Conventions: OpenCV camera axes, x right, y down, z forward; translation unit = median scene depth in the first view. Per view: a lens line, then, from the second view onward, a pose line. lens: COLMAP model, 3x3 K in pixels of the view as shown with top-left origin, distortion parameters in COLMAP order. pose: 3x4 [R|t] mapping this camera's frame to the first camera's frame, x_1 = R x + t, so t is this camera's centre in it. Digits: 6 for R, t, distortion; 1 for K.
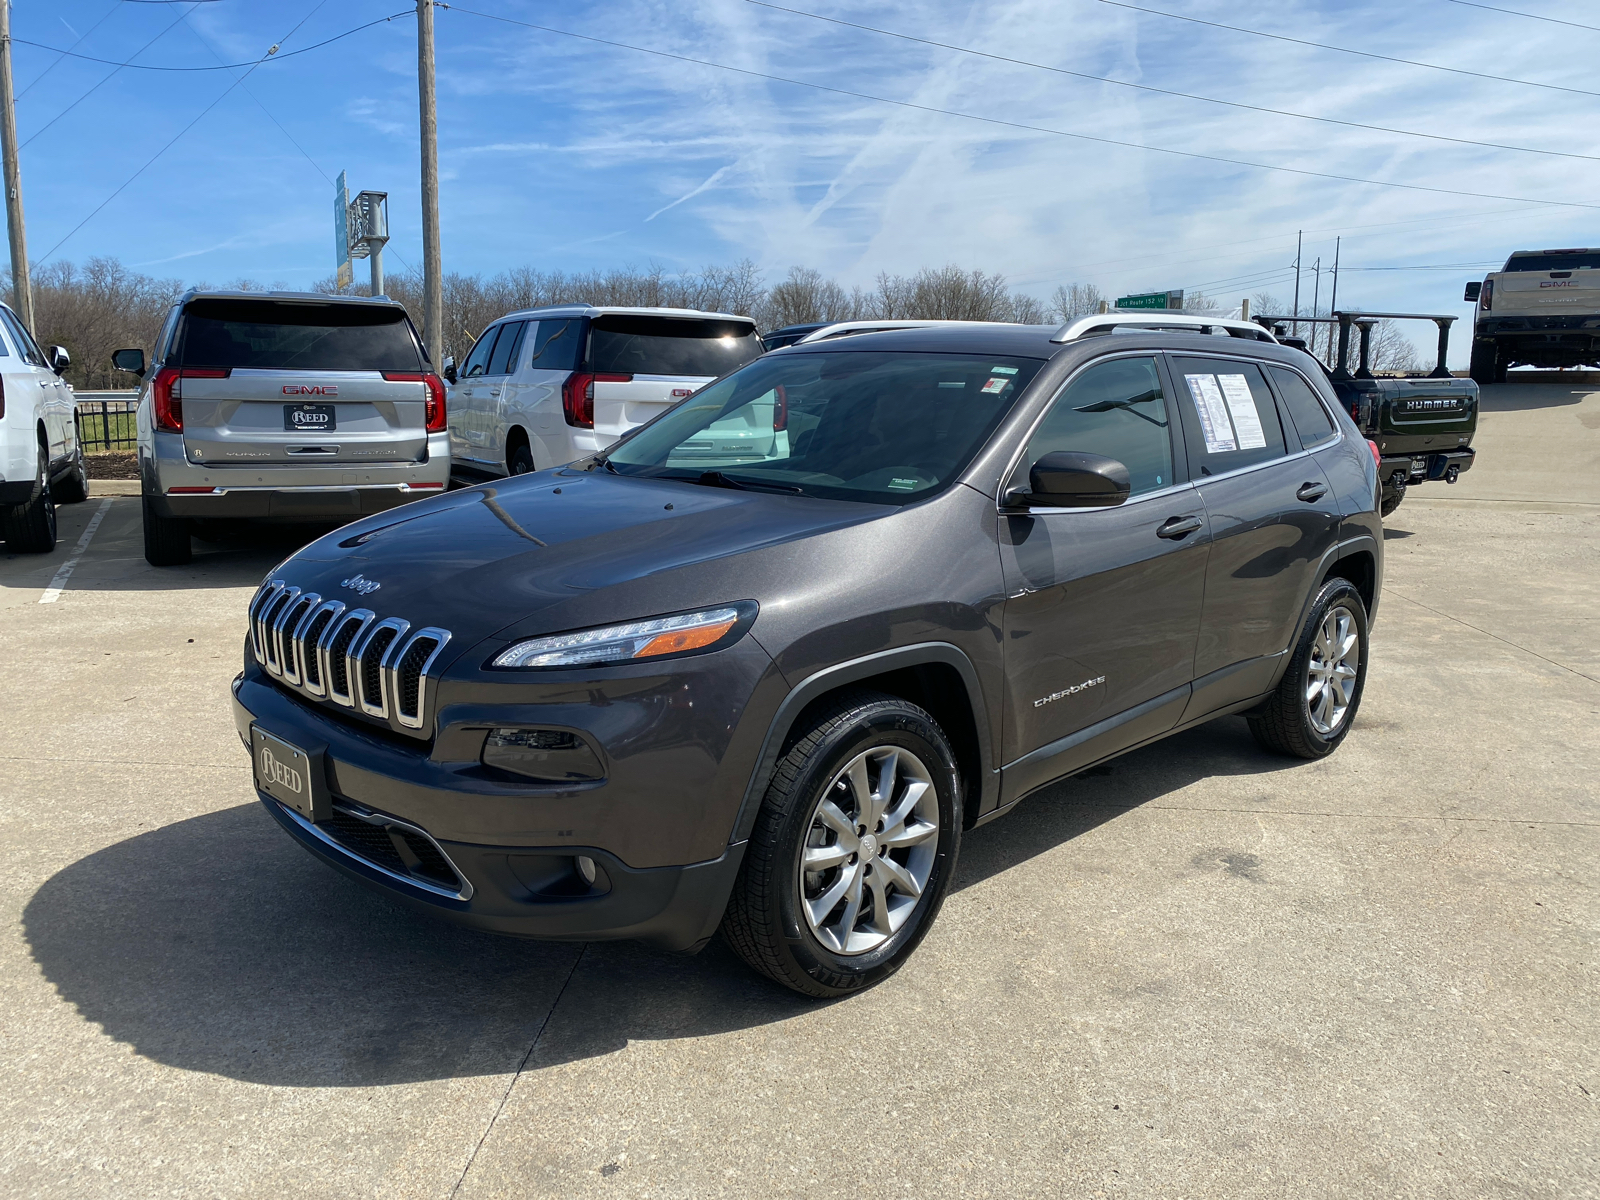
lens RADIAL K [[1222.5, 0, 800.0], [0, 1222.5, 600.0], [0, 0, 1]] dist [0.022309, -0.004048]
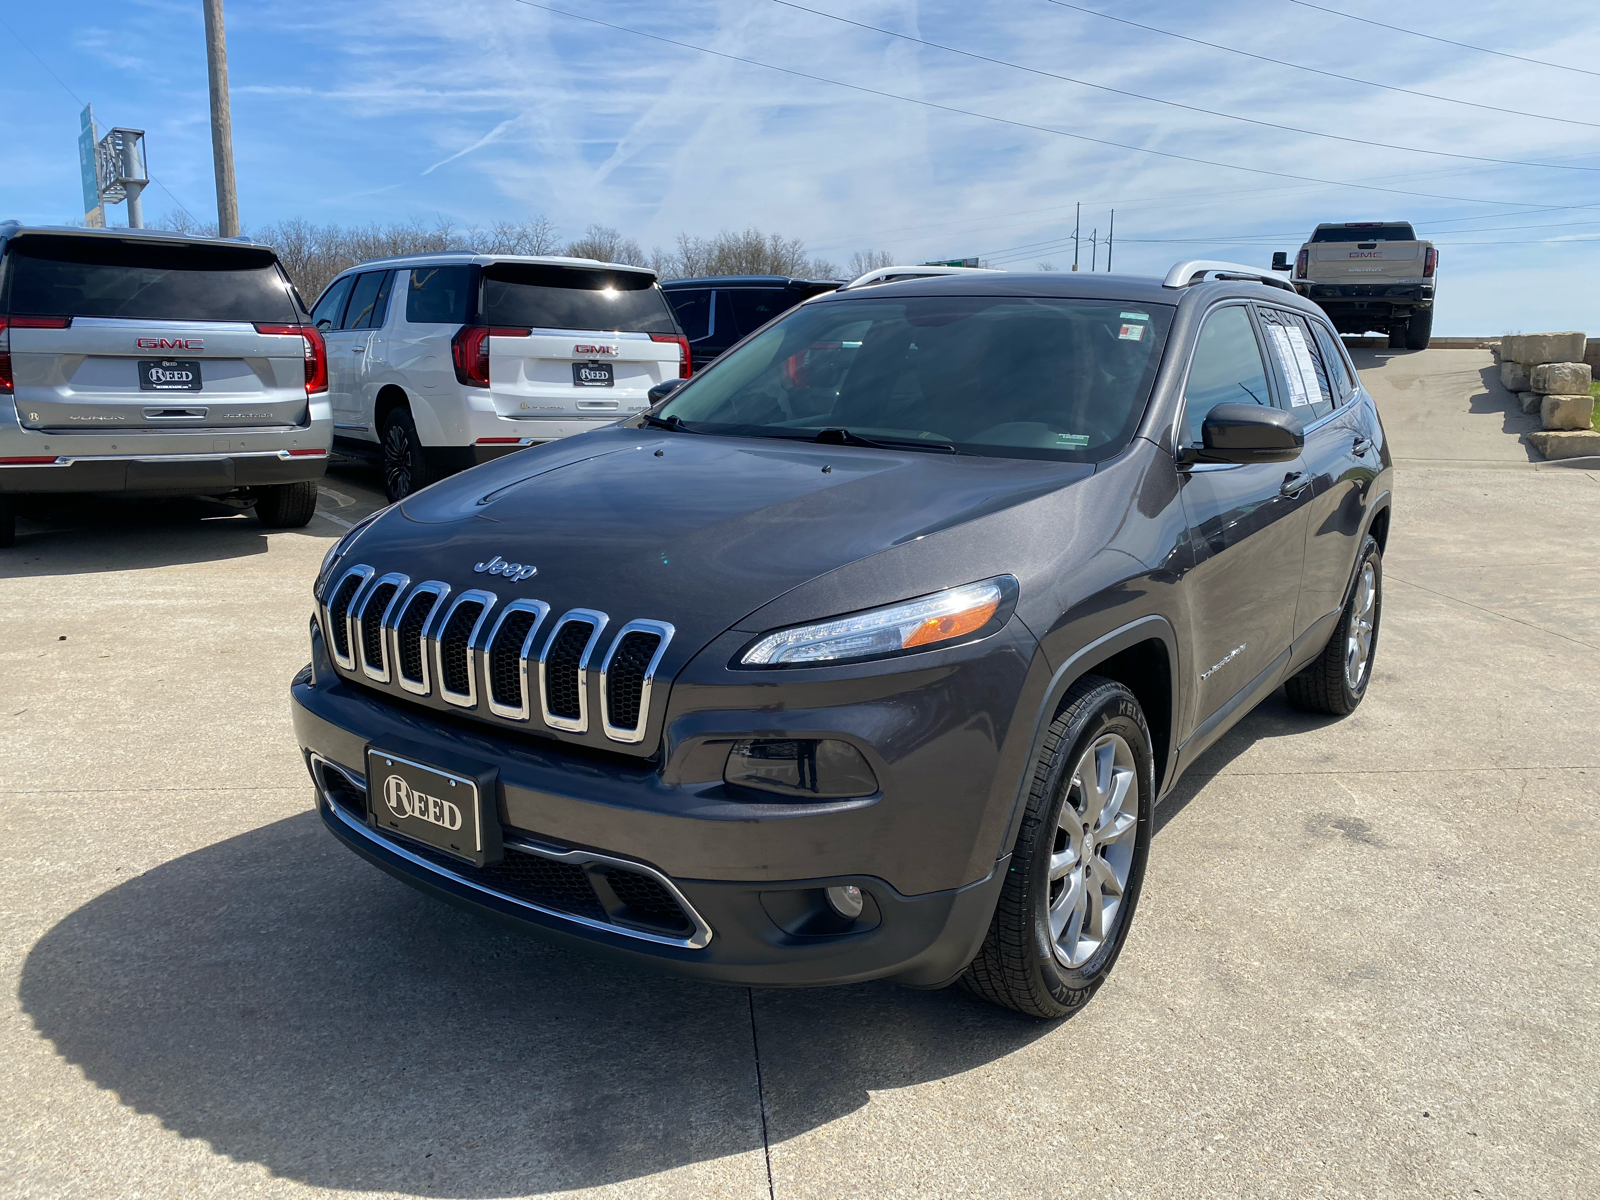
lens RADIAL K [[1226.9, 0, 824.6], [0, 1226.9, 587.4], [0, 0, 1]] dist [0.005886, 0.013874]
pose [[0.983159, -0.030718, 0.180152, -0.221707], [0.027454, 0.999411, 0.020587, -0.007988], [-0.180678, -0.015294, 0.983423, 0.118737]]
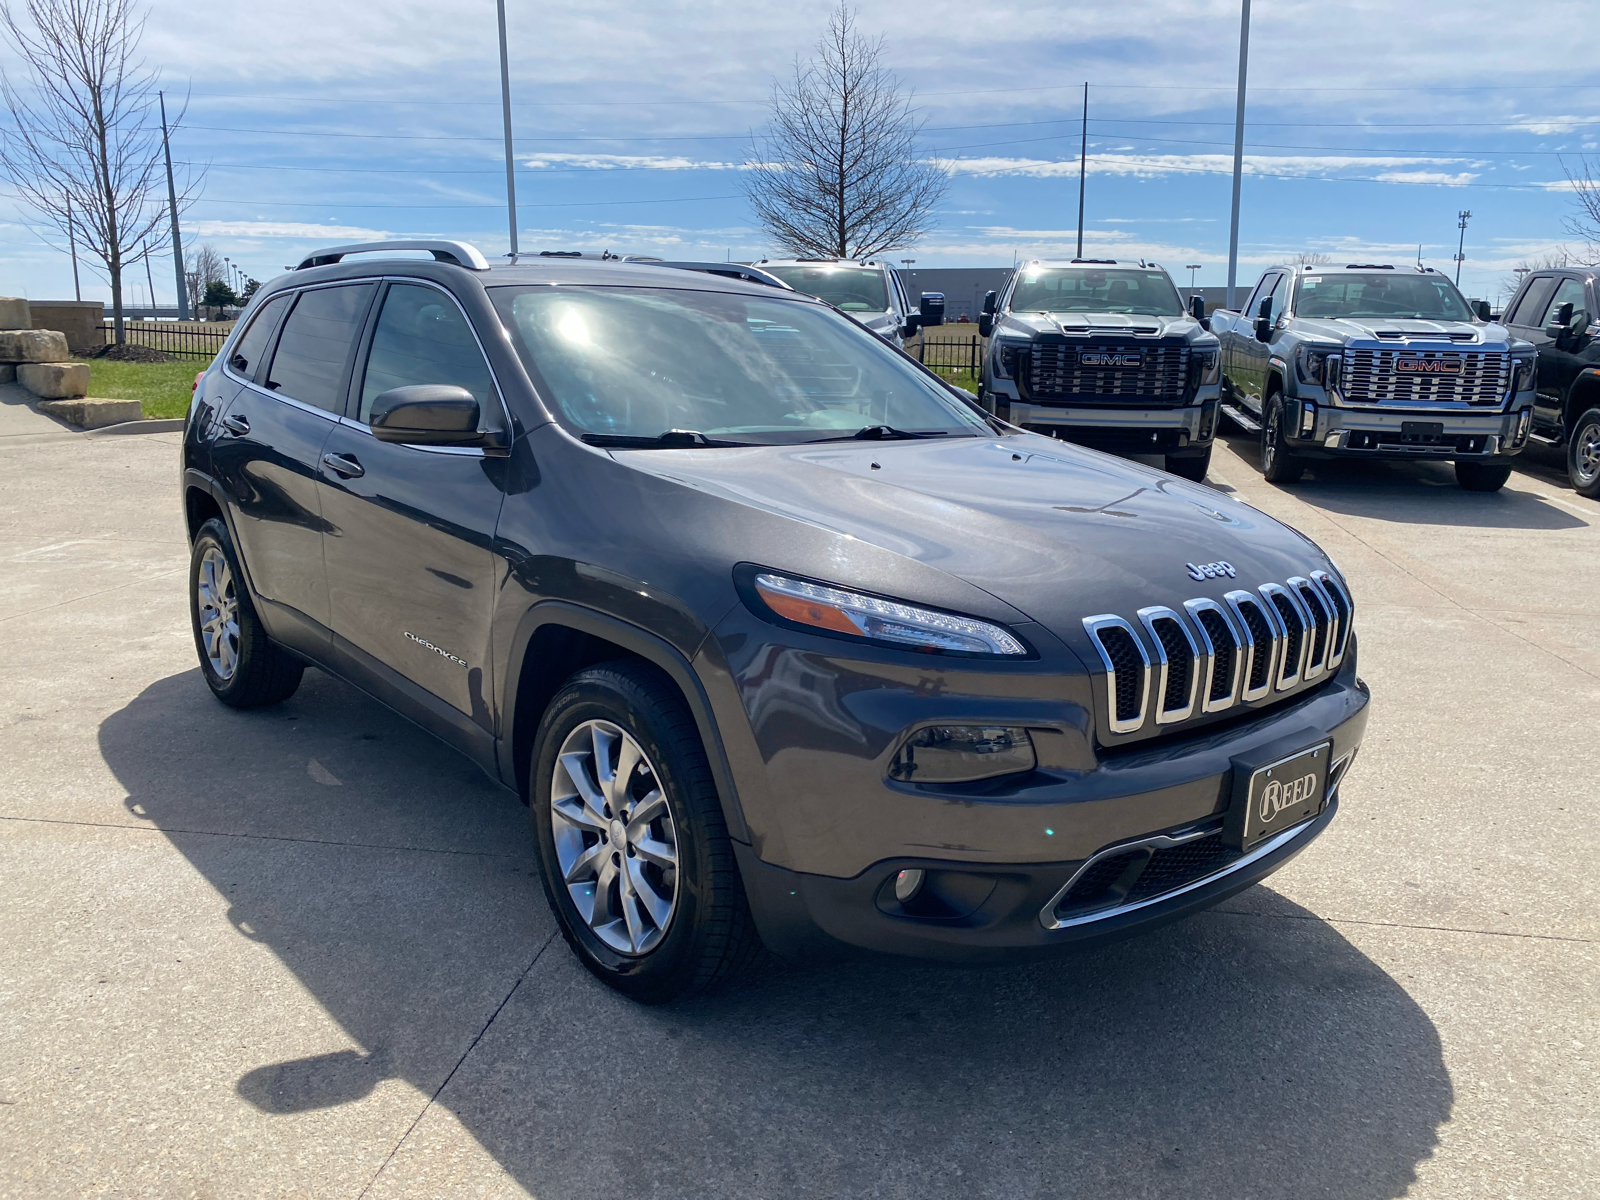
lens RADIAL K [[1226.0, 0, 800.0], [0, 1226.0, 600.0], [0, 0, 1]] dist [-0.003873, -0.001218]
pose [[0.059744, -0.211696, 0.975508, -0.916737], [0.150622, 0.967976, 0.200837, -0.157737], [-0.986784, 0.134934, 0.089717, 0.908428]]
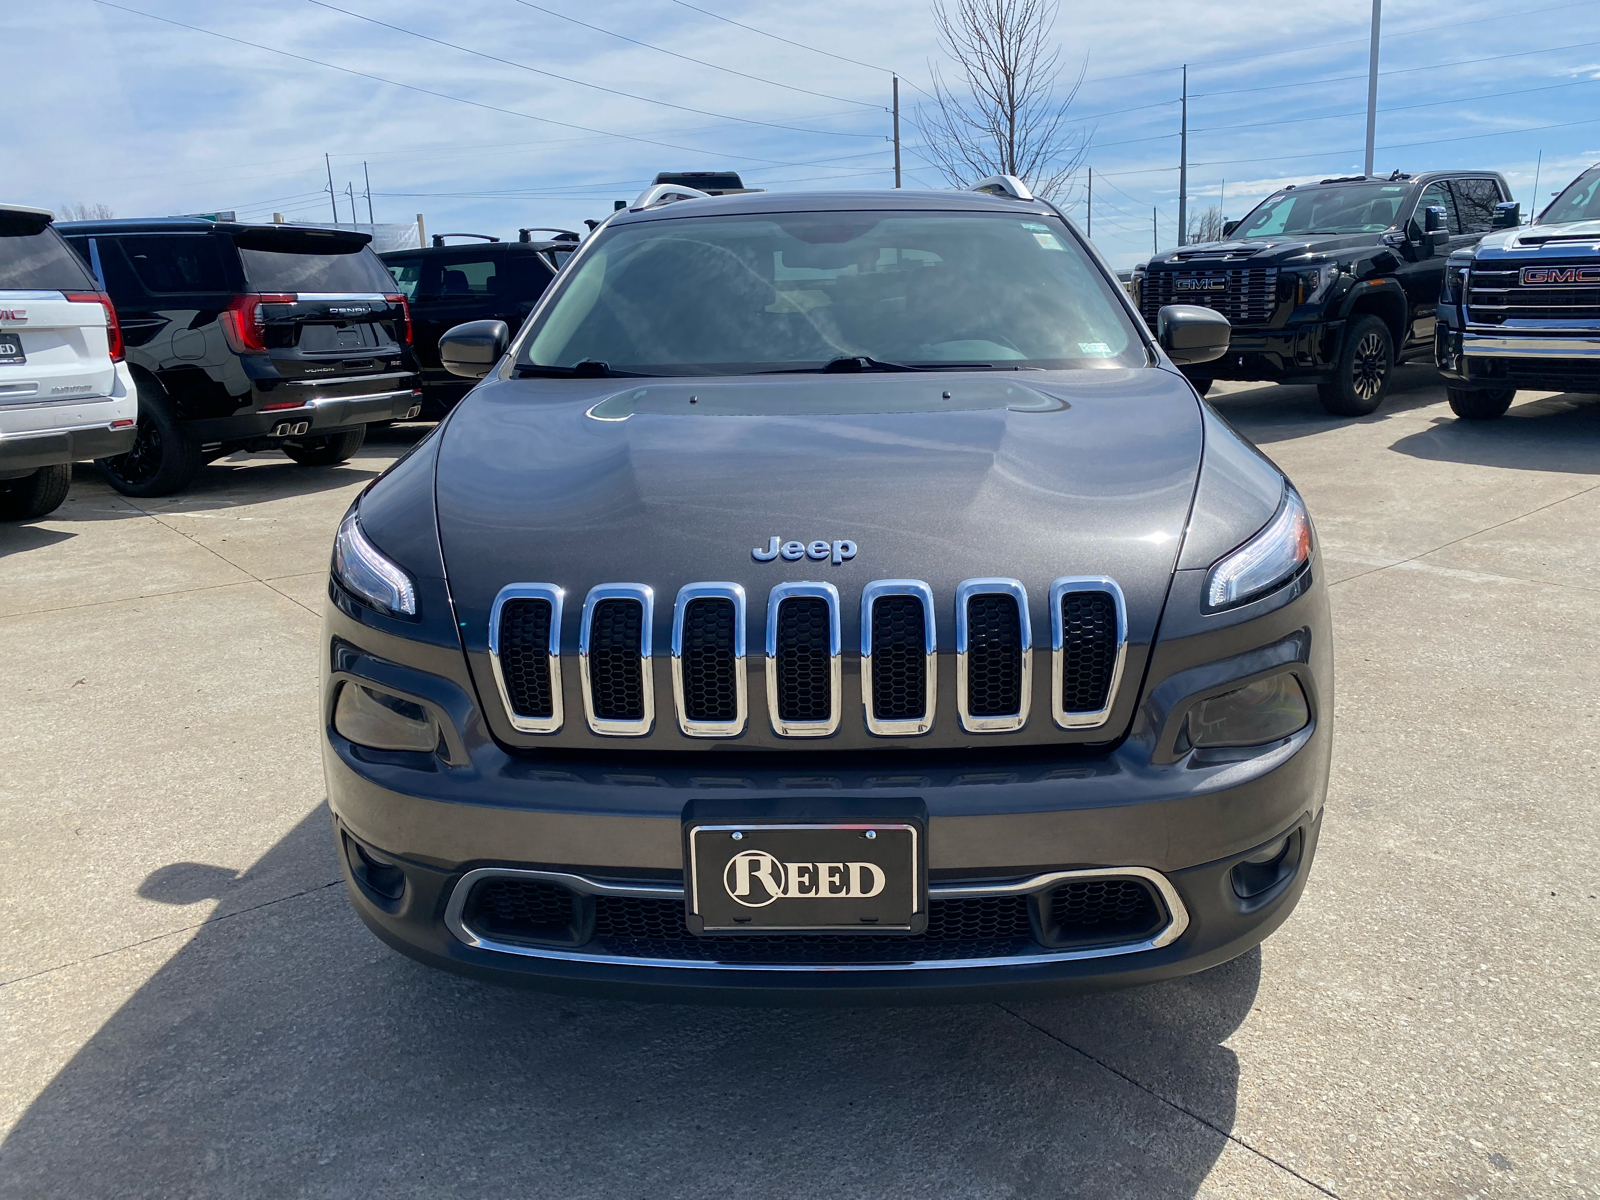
lens RADIAL K [[1226.0, 0, 800.0], [0, 1226.0, 600.0], [0, 0, 1]] dist [-0.003873, -0.001218]
pose [[0.735534, -0.189351, 0.650489, -0.571699], [0.152727, 0.981776, 0.113090, -0.042256], [-0.660049, 0.016165, 0.751049, 0.406599]]
